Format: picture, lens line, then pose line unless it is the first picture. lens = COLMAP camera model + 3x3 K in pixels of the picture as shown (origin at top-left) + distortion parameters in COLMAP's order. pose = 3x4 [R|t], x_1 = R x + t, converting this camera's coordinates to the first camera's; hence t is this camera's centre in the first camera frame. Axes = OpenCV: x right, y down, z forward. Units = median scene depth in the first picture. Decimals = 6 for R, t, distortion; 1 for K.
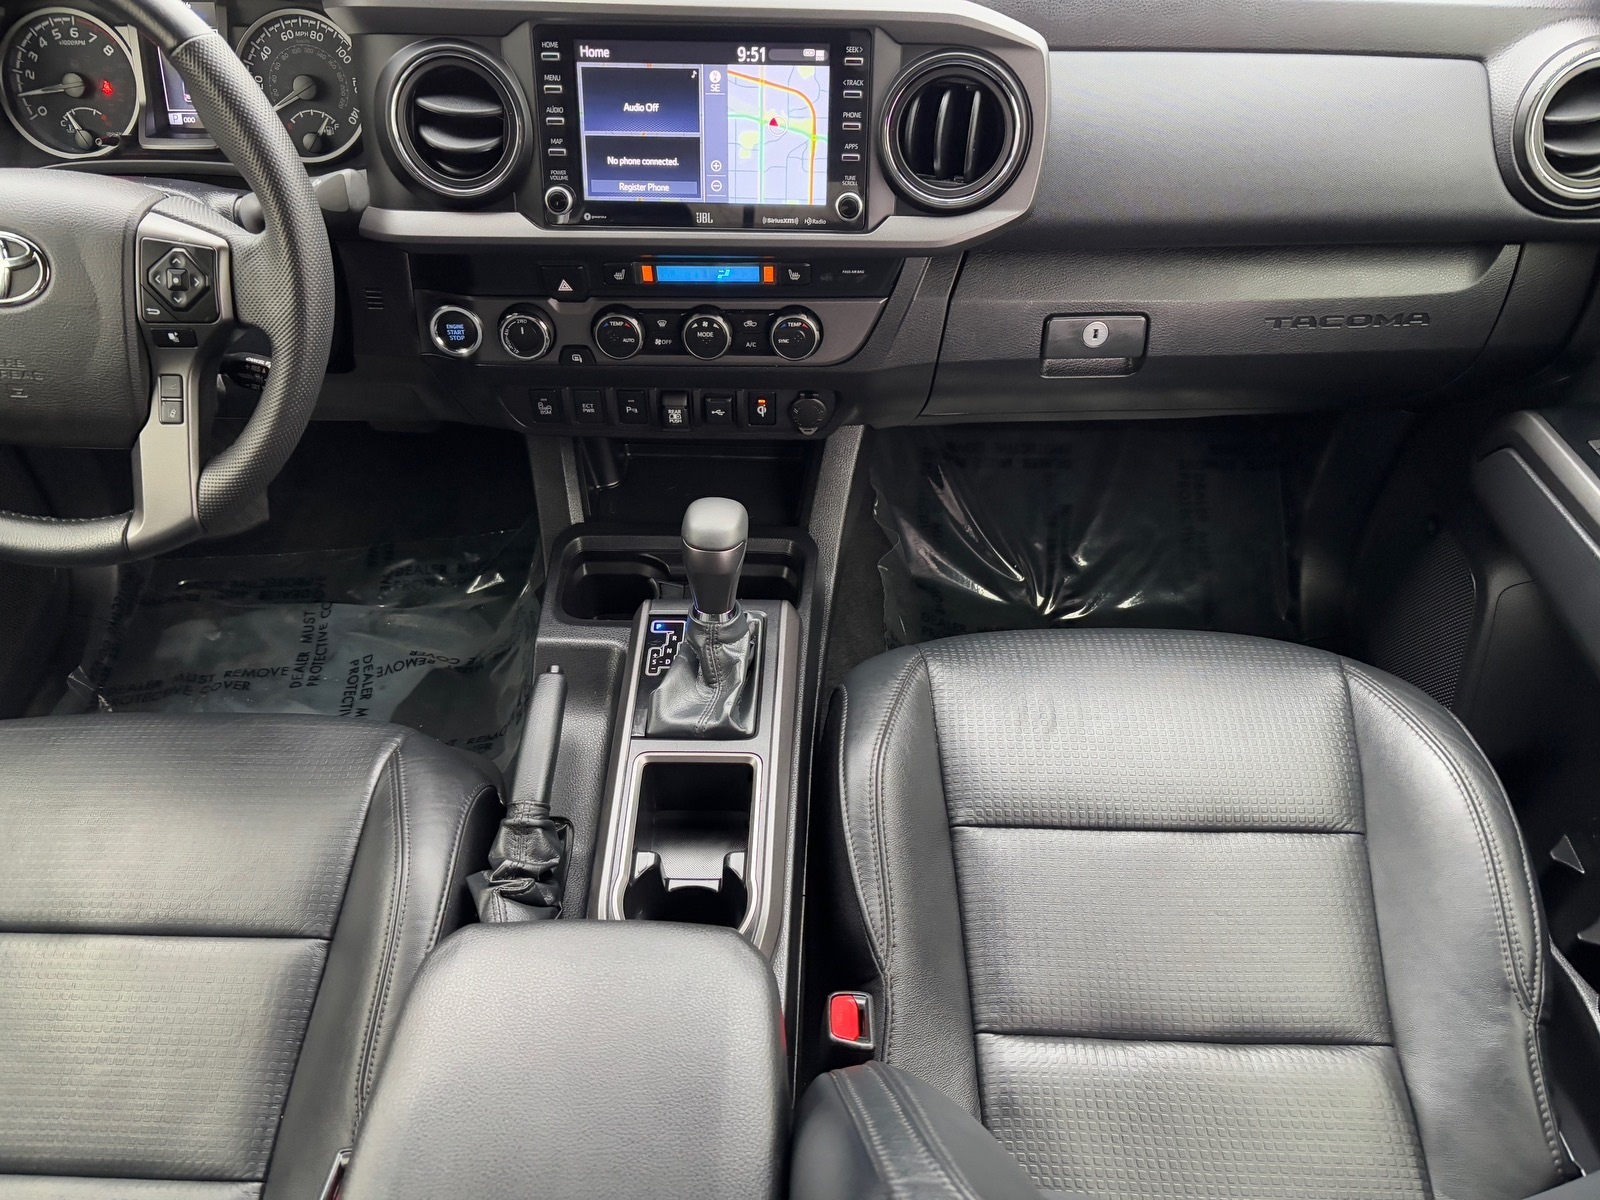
lens RADIAL K [[1216.5, 0, 791.9], [0, 1216.5, 605.9], [0, 0, 1]] dist [0.029743, -0.034712]
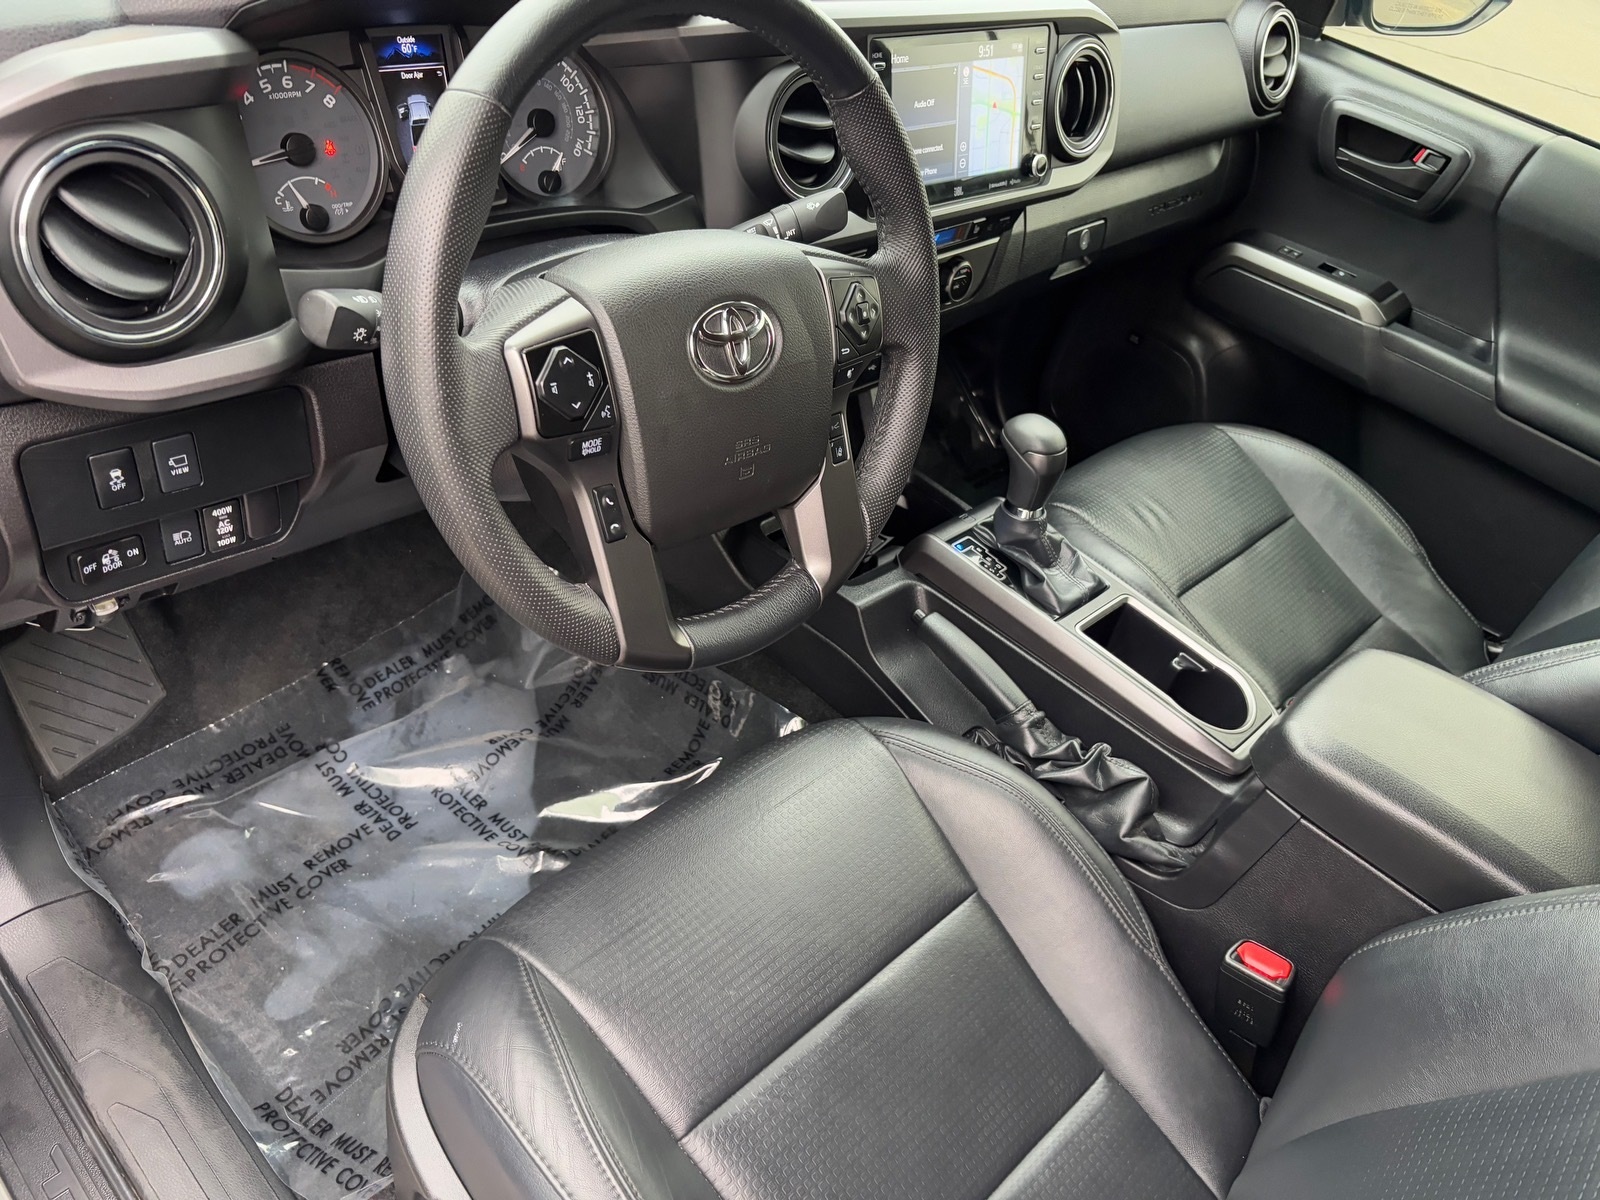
lens RADIAL K [[1216.5, 0, 805.3], [0, 1216.5, 594.7], [0, 0, 1]] dist [0.029743, -0.034712]
pose [[0.671466, -0.356903, 0.649426, -1.059881], [0.340688, 0.926946, 0.157169, -0.187441], [-0.658077, 0.115719, 0.744005, 0.254444]]
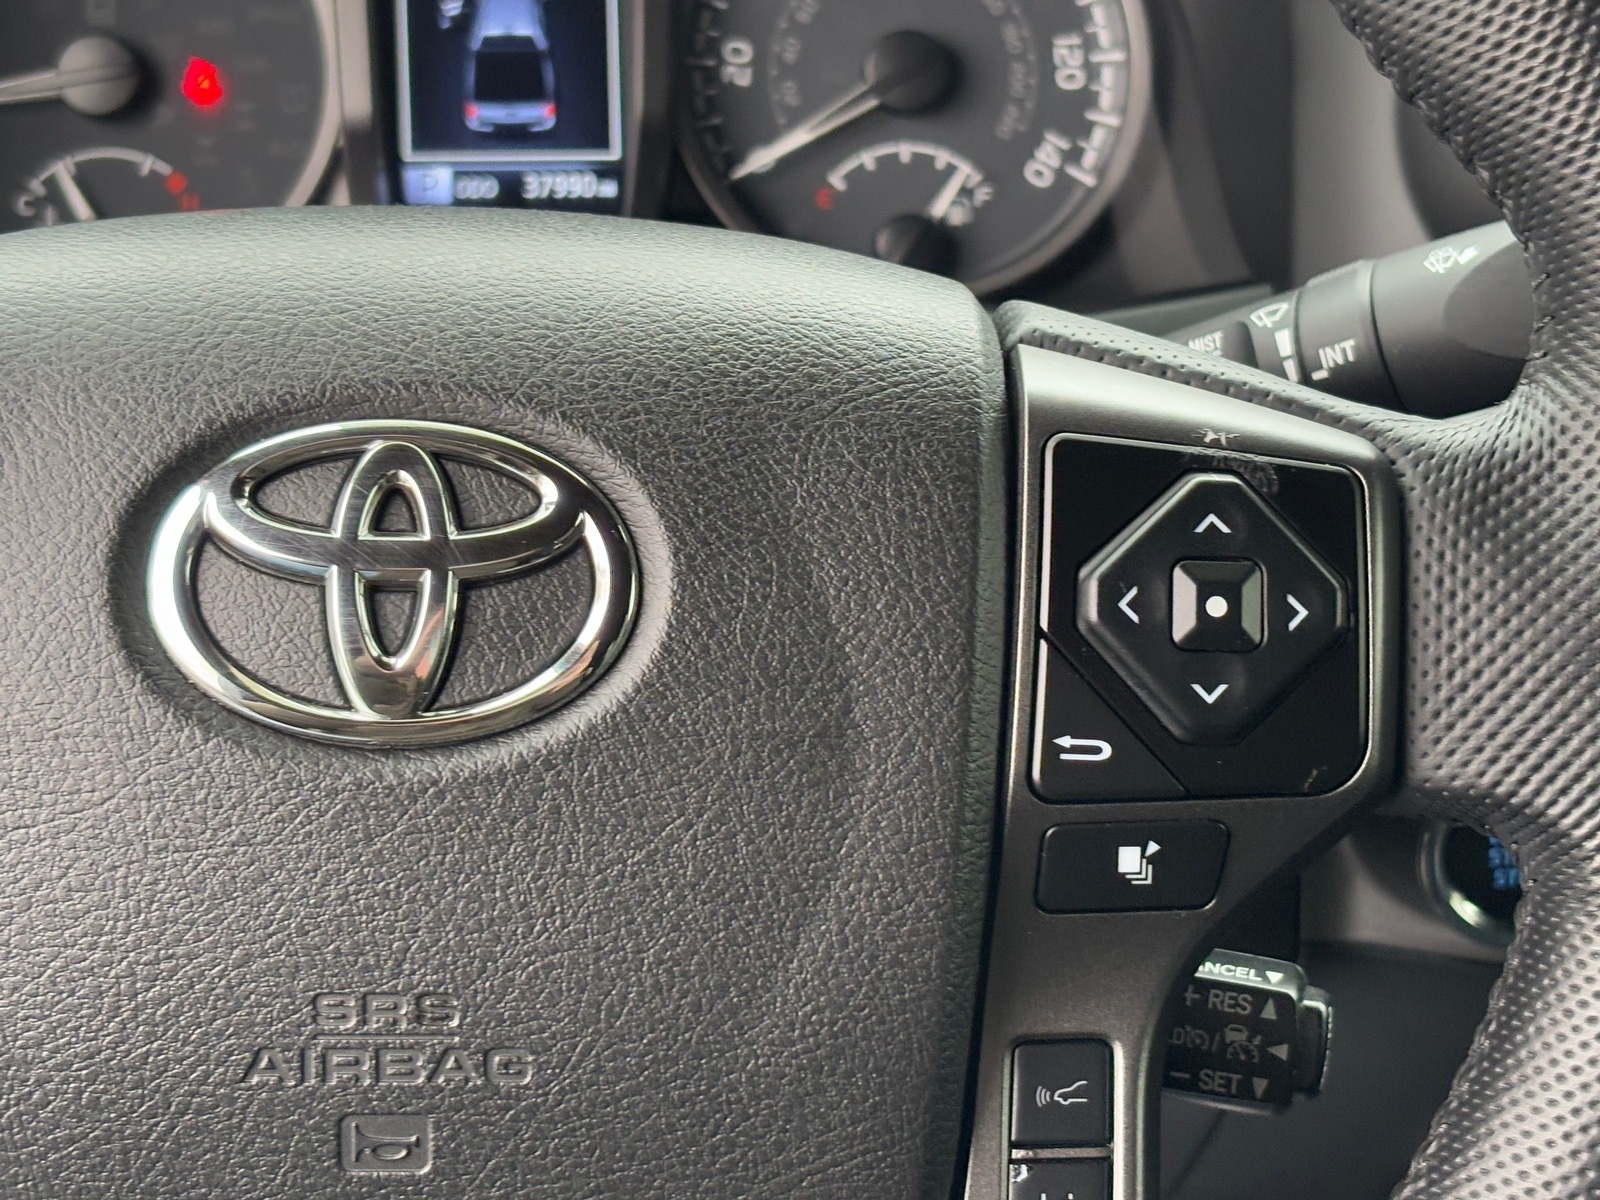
lens RADIAL K [[2822.8, 0, 814.0], [0, 2822.8, 603.5], [0, 0, 1]] dist [0.103531, 0.000000]
pose [[0.997165, -0.033482, 0.067392, -0.506066], [0.053977, 0.942247, -0.330541, -0.084925], [-0.052432, 0.333241, 0.941383, 0.436164]]
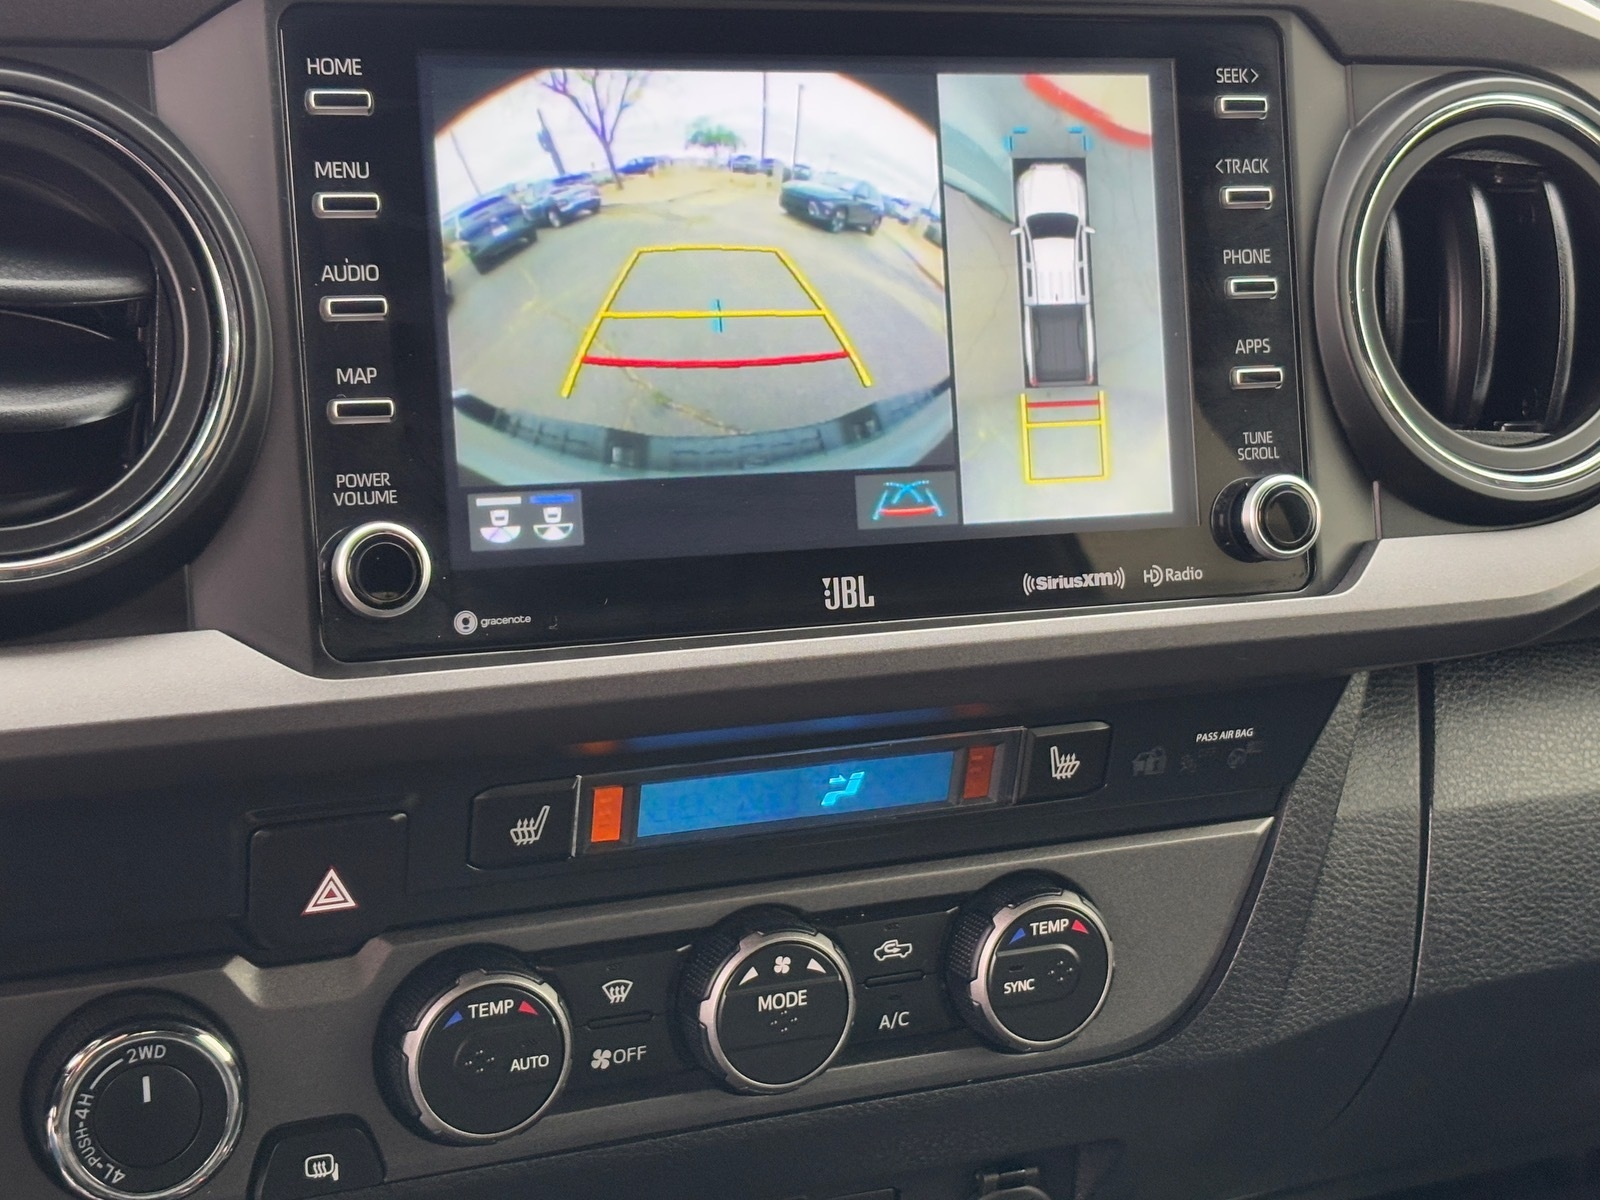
lens RADIAL K [[2748.9, 0, 813.7], [0, 2748.9, 602.0], [0, 0, 1]] dist [0.147533, 0.000000]
pose [[0.900923, -0.075931, 0.427284, -0.360182], [0.249623, 0.896065, -0.367091, -0.068334], [-0.355001, 0.437381, 0.826240, 0.436242]]
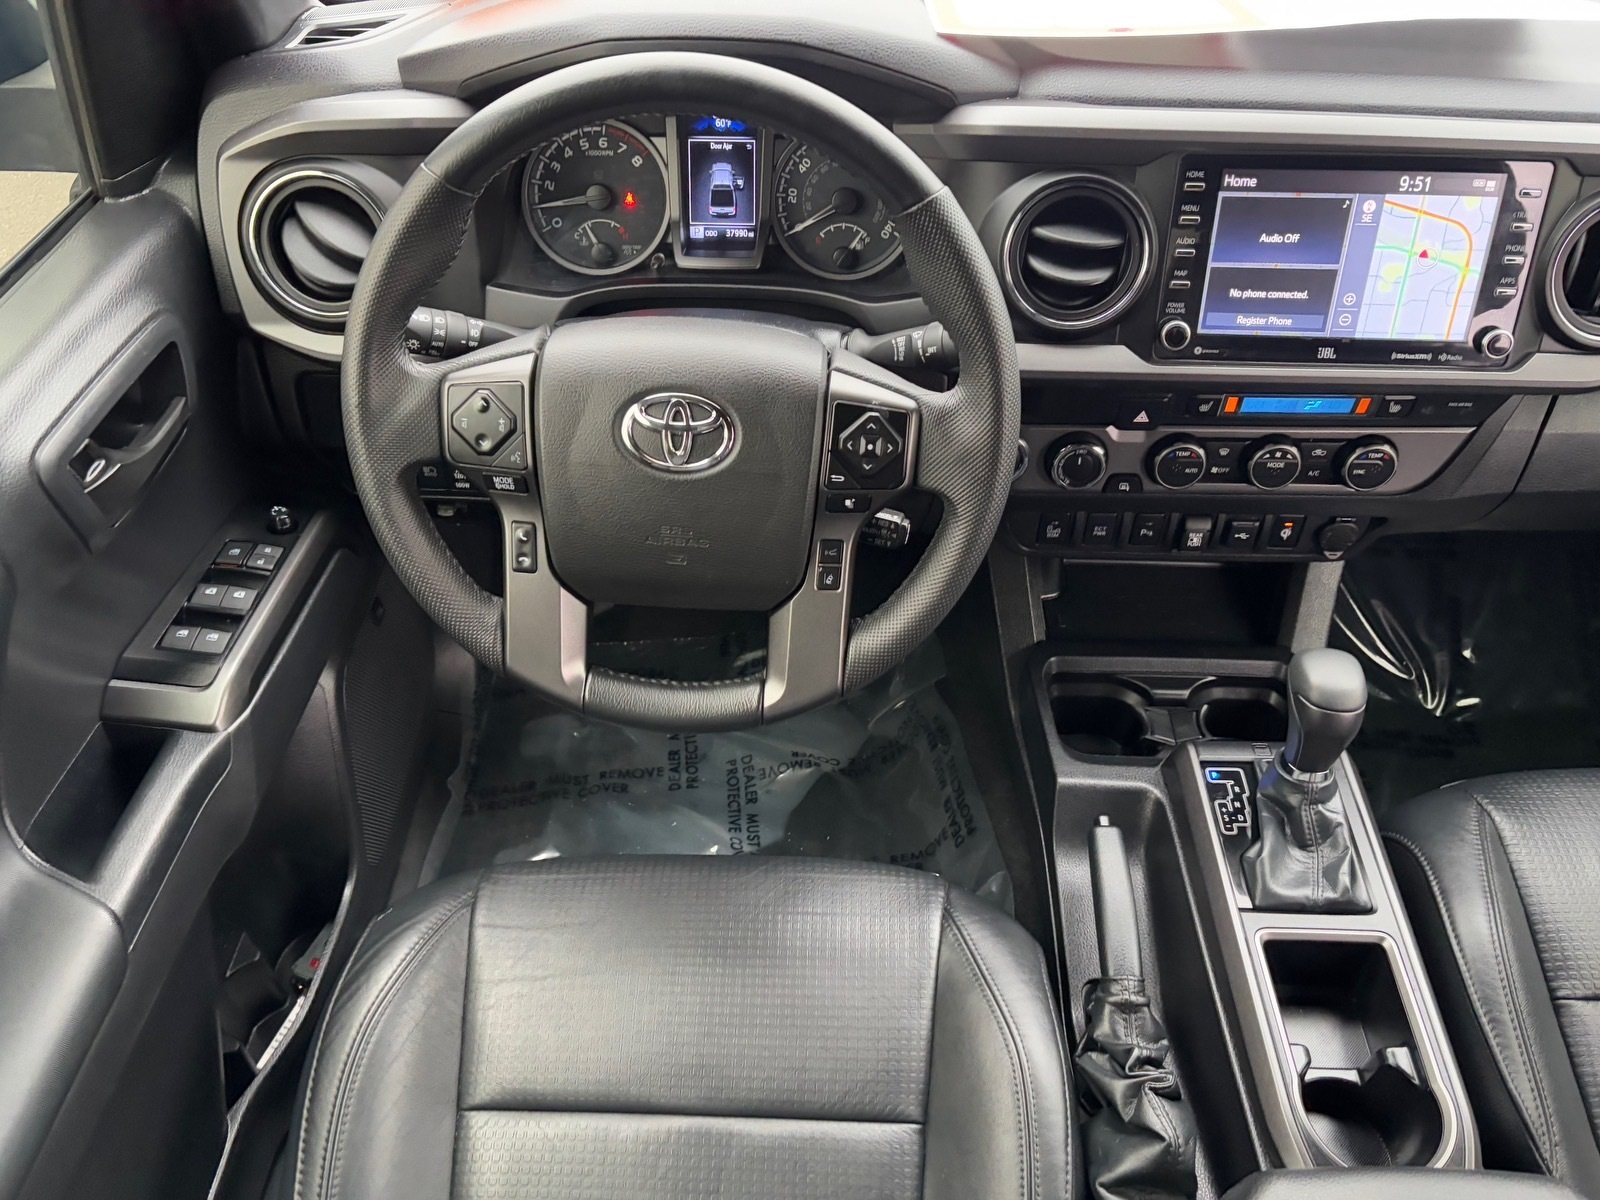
lens RADIAL K [[1216.5, 0, 792.8], [0, 1216.5, 606.1], [0, 0, 1]] dist [0.029743, -0.034712]
pose [[0.999914, 0.006487, -0.011371, -0.457240], [-0.006467, 0.999977, 0.001854, -0.121050], [0.011383, -0.001781, 0.999934, 0.061462]]
